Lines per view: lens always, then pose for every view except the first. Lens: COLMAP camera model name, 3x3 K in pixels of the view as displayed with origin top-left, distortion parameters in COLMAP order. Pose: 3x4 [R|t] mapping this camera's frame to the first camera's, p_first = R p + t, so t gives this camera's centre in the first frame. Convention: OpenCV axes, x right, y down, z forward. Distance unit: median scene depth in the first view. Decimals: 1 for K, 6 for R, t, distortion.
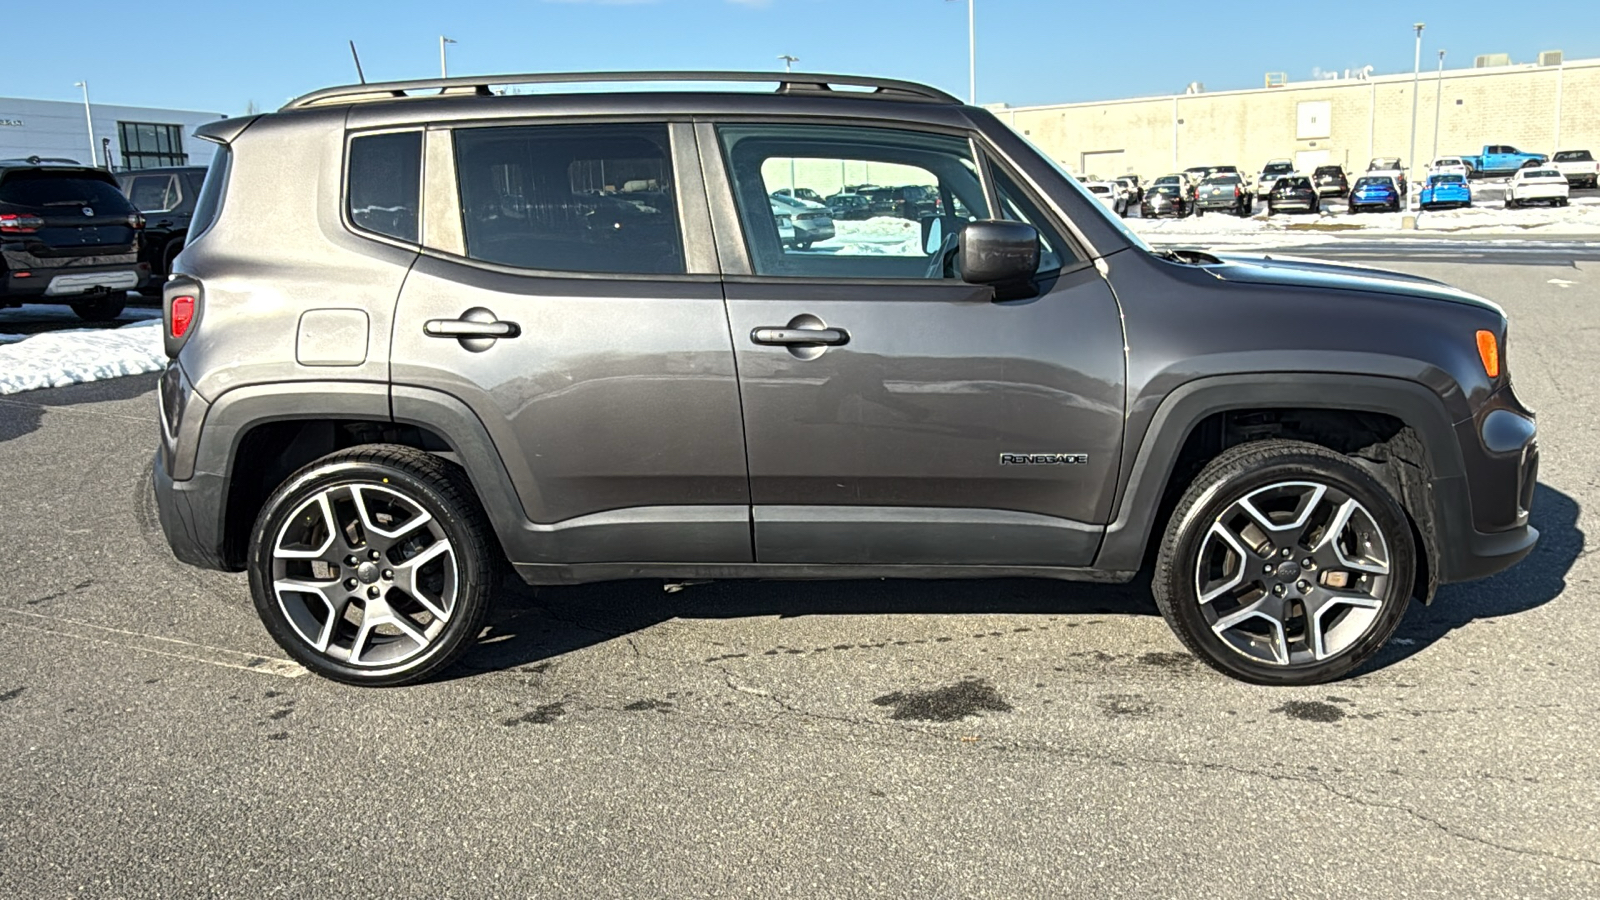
lens RADIAL K [[1291.7, 0, 801.9], [0, 1291.7, 447.3], [0, 0, 1]] dist [0.006209, -0.012981]
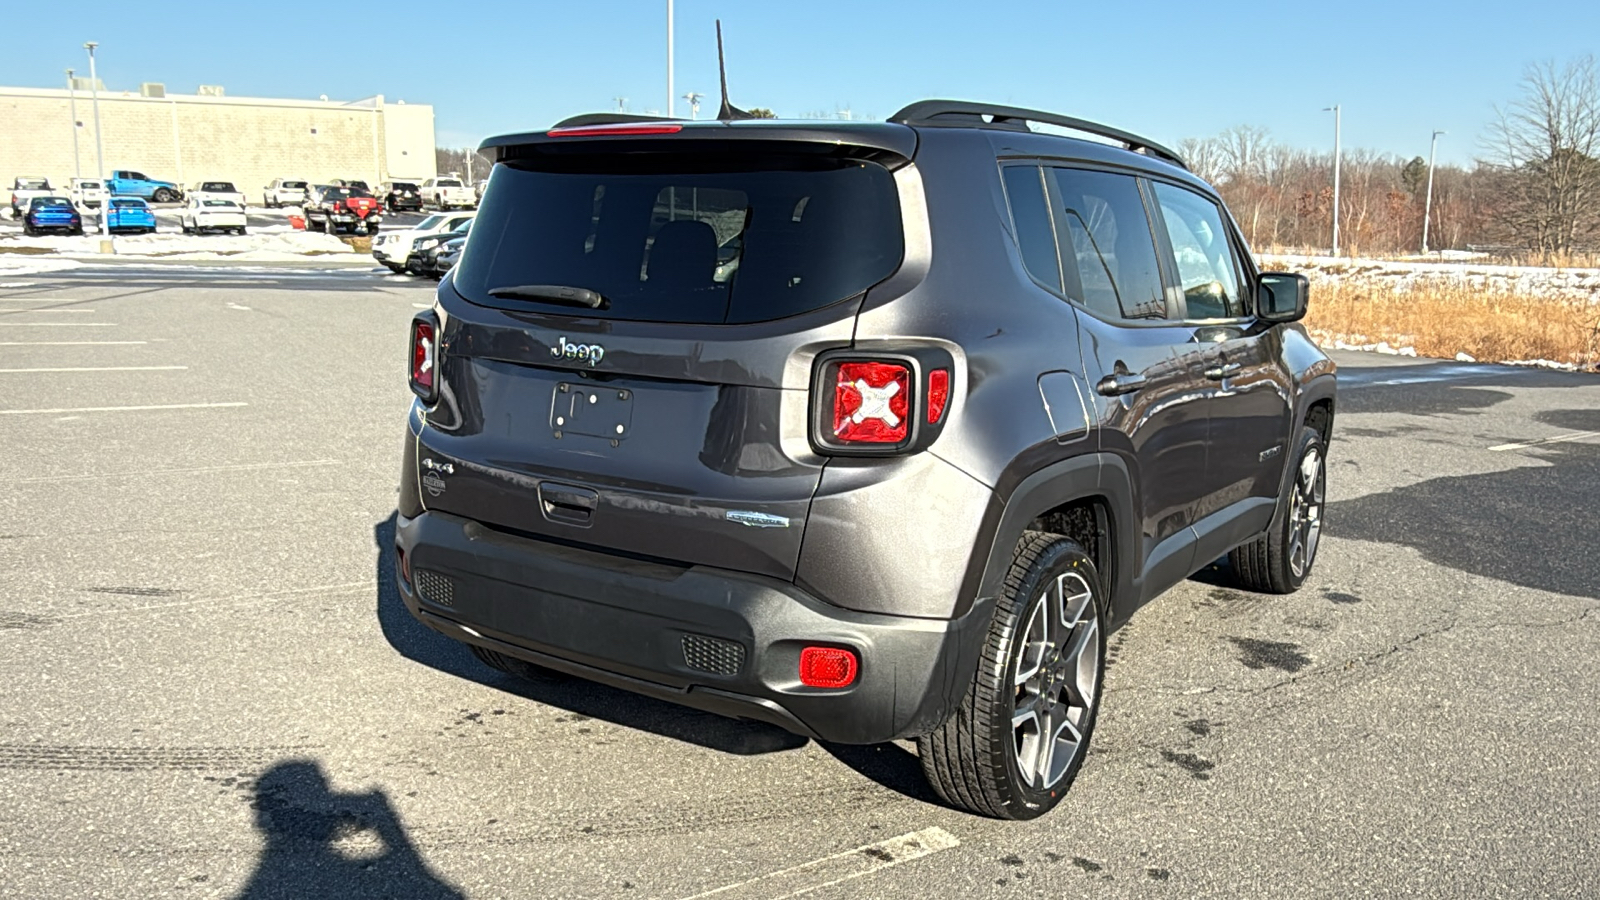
lens RADIAL K [[1291.7, 0, 801.9], [0, 1291.7, 447.3], [0, 0, 1]] dist [0.006209, -0.012981]
pose [[0.529240, -0.108930, 0.841450, -1.141609], [0.123735, 0.991031, 0.050469, -0.119201], [-0.839401, 0.077406, 0.537972, 0.674307]]
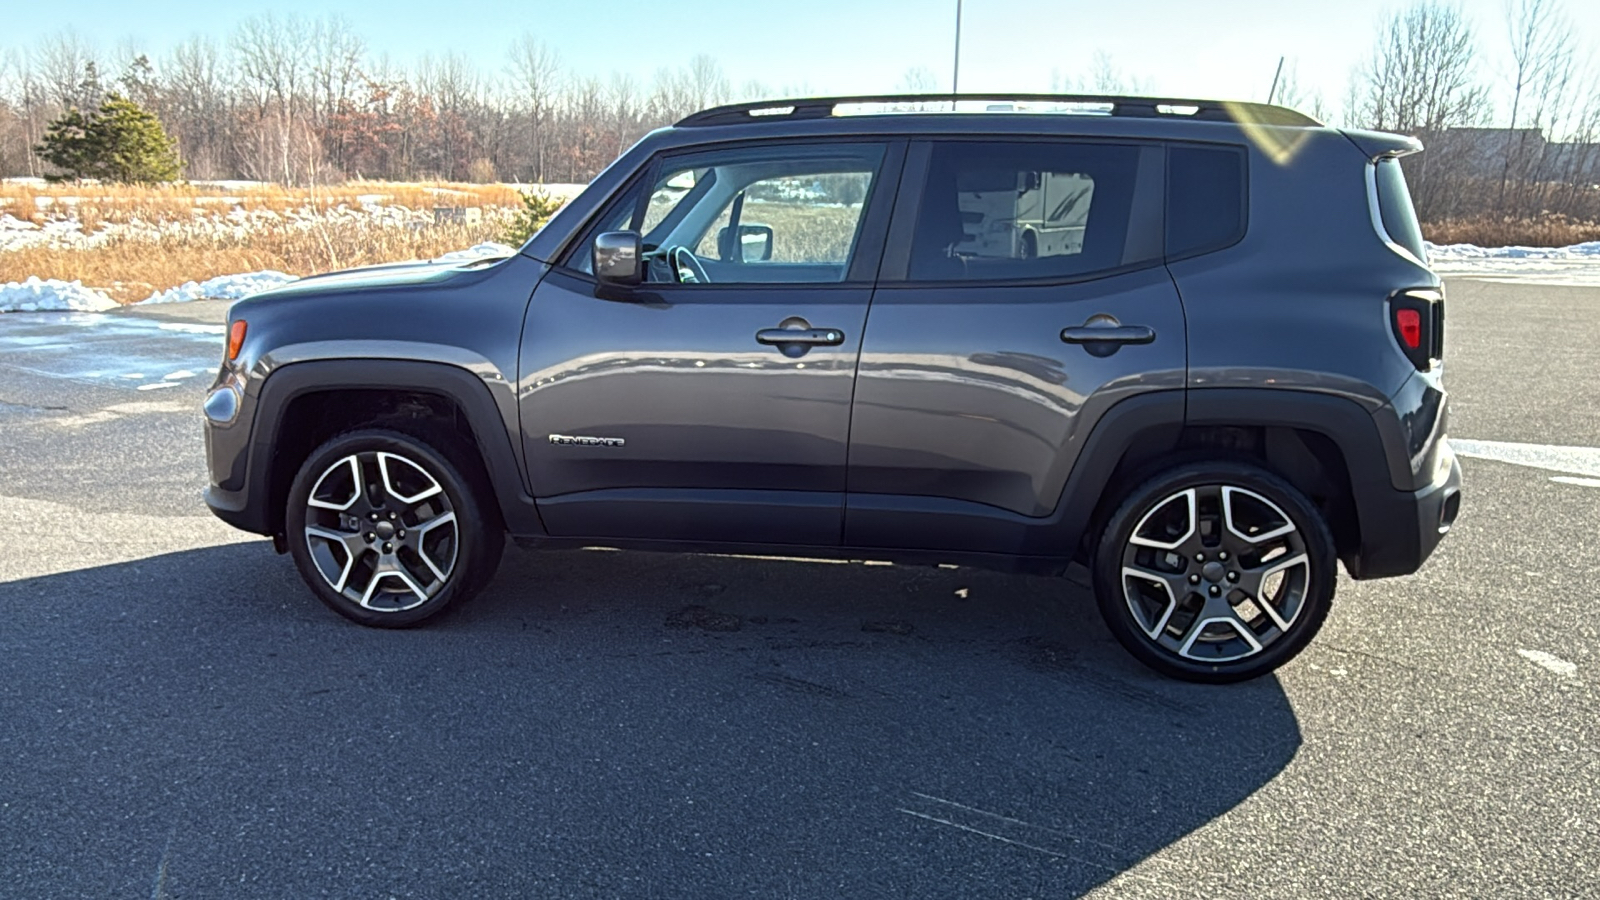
lens RADIAL K [[1291.7, 0, 801.9], [0, 1291.7, 447.3], [0, 0, 1]] dist [0.006209, -0.012981]
pose [[-0.991643, -0.024121, 0.126735, -0.123432], [0.023077, 0.933356, 0.358211, -0.468972], [-0.126929, 0.358142, -0.924999, 2.459630]]
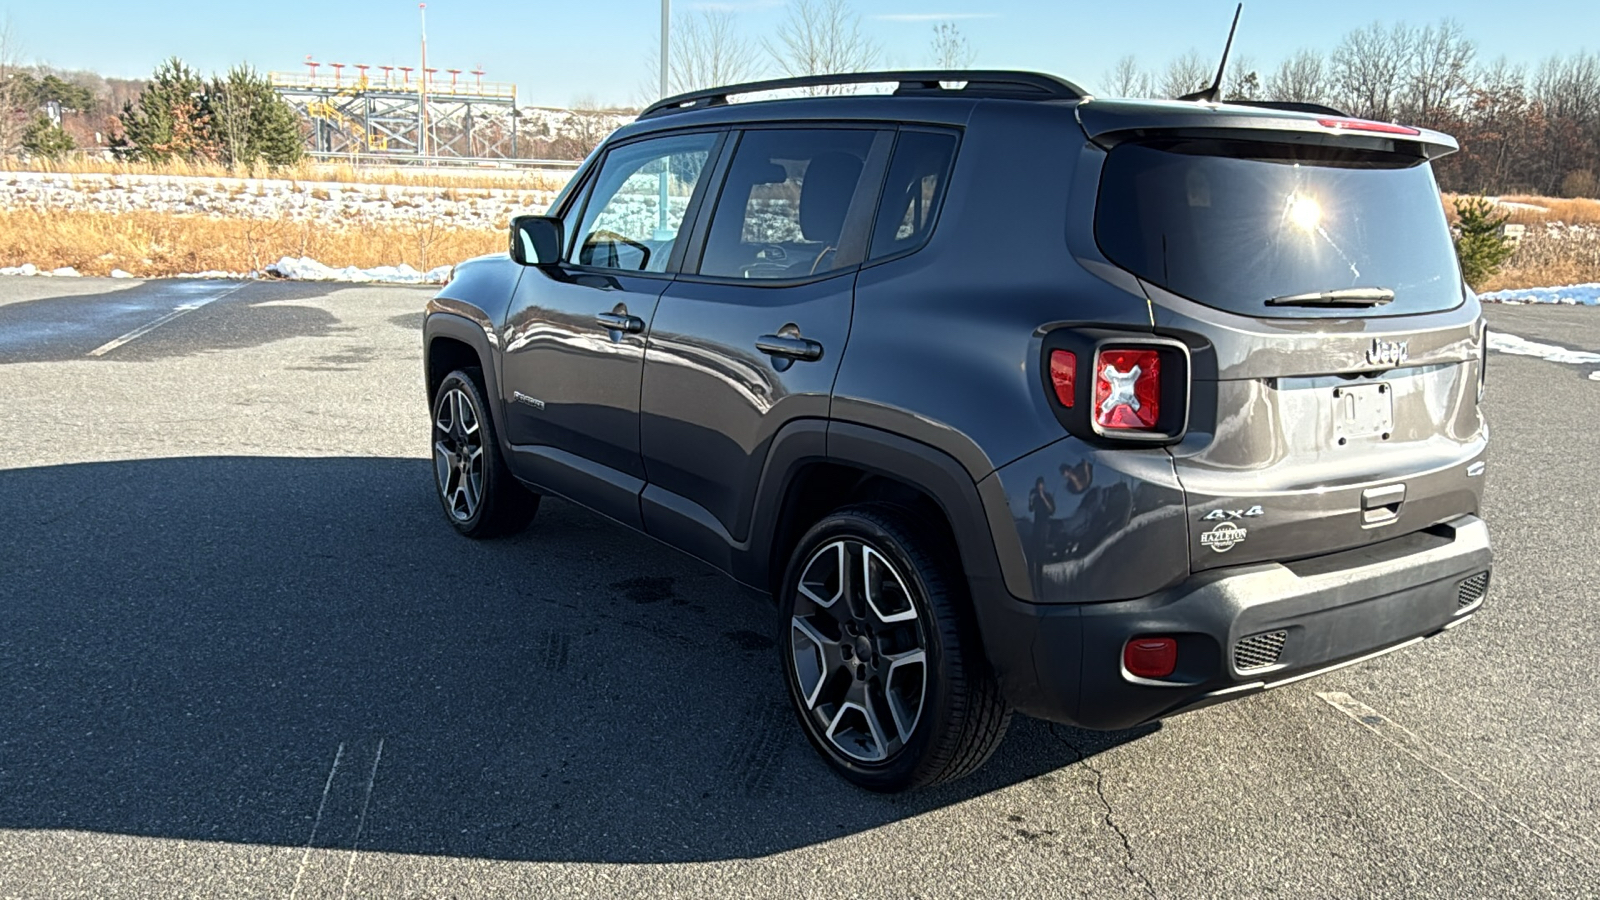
lens RADIAL K [[1291.7, 0, 801.9], [0, 1291.7, 447.3], [0, 0, 1]] dist [0.006209, -0.012981]
pose [[-0.598388, -0.164922, 0.784048, -0.954466], [0.119593, 0.949236, 0.290943, -0.372432], [-0.792230, 0.267863, -0.548289, 1.948871]]
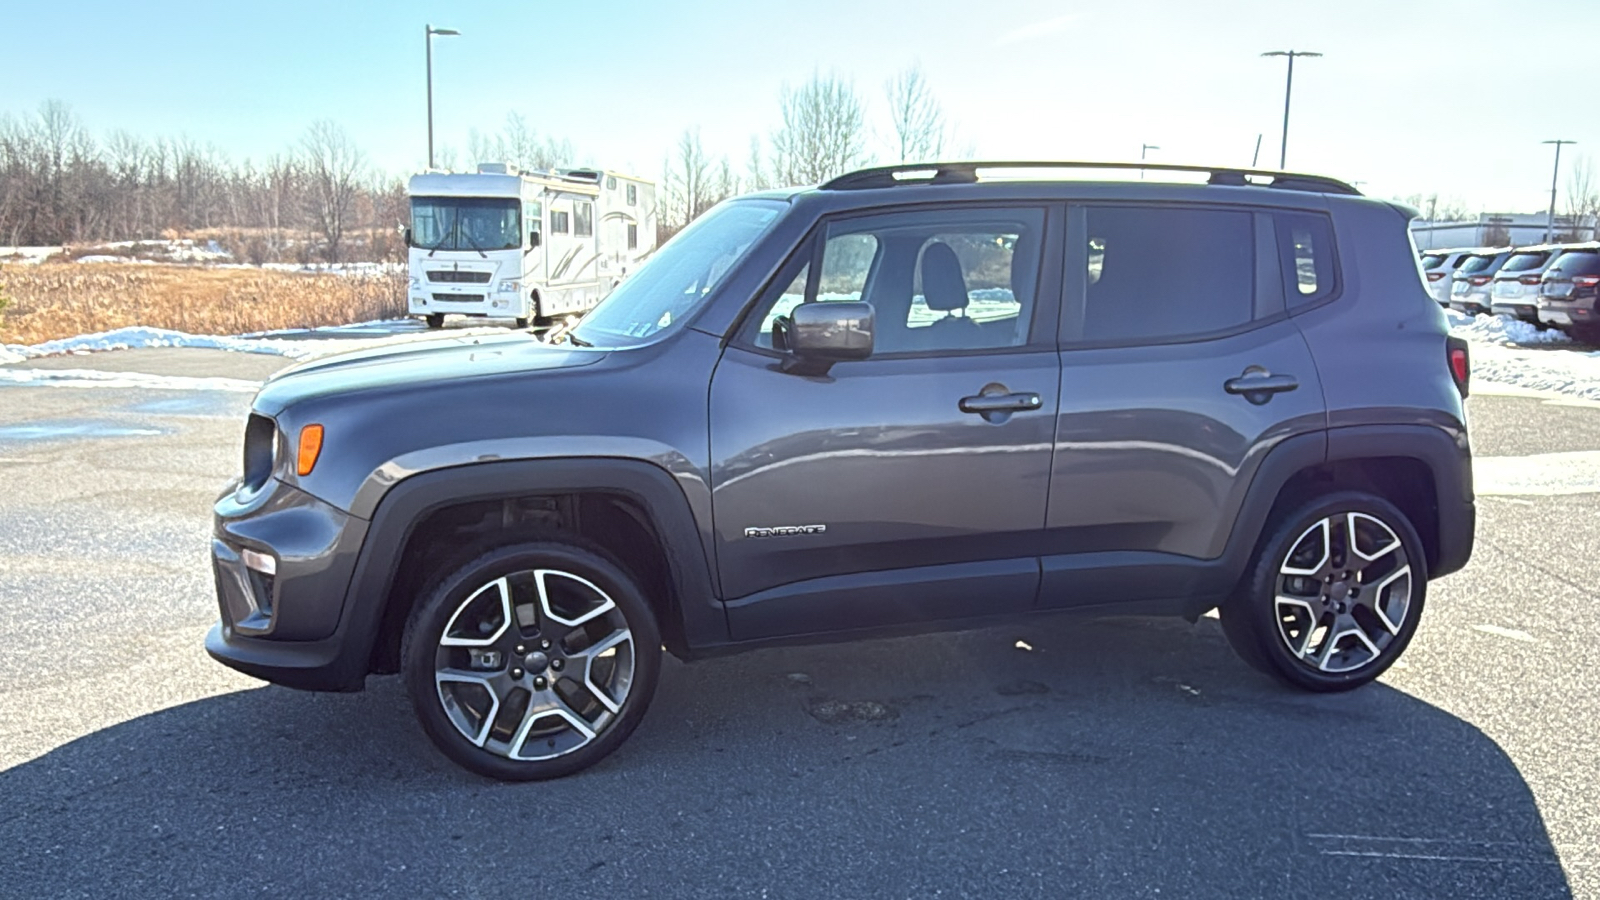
lens RADIAL K [[1291.7, 0, 801.9], [0, 1291.7, 447.3], [0, 0, 1]] dist [0.006209, -0.012981]
pose [[-0.949431, 0.055664, -0.309002, 0.494610], [-0.045996, 0.948883, 0.312259, -0.457662], [0.310588, 0.310681, -0.898339, 2.343037]]
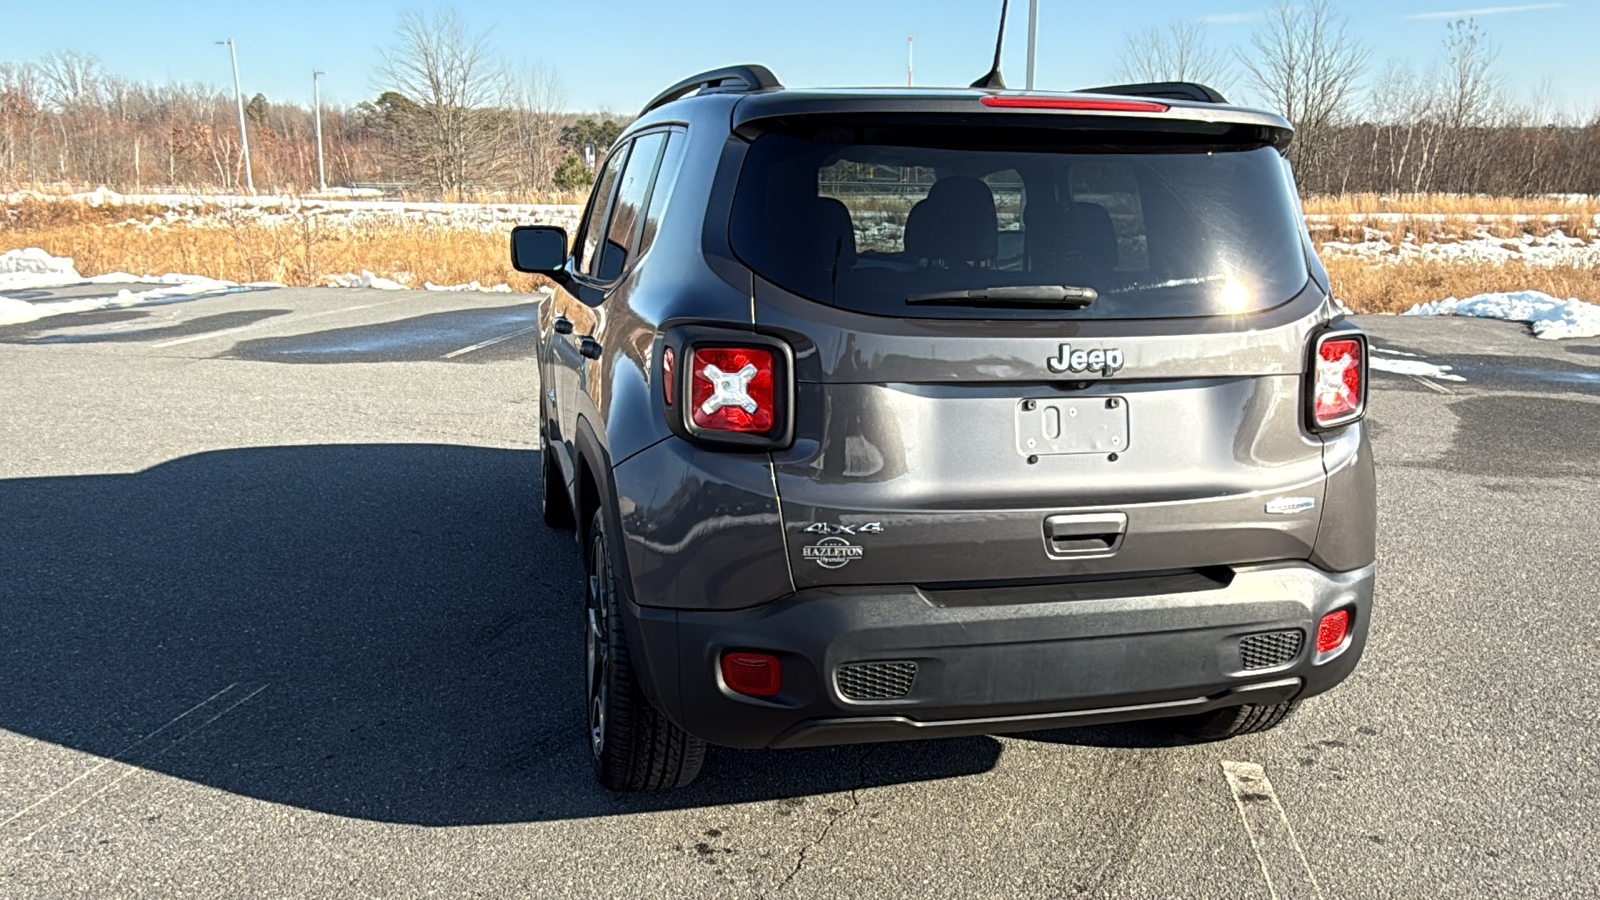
lens RADIAL K [[1291.7, 0, 801.9], [0, 1291.7, 447.3], [0, 0, 1]] dist [0.006209, -0.012981]
pose [[-0.267230, -0.172903, 0.947994, -1.163051], [0.166167, 0.960766, 0.222073, -0.288841], [-0.949198, 0.216870, -0.228015, 1.527395]]
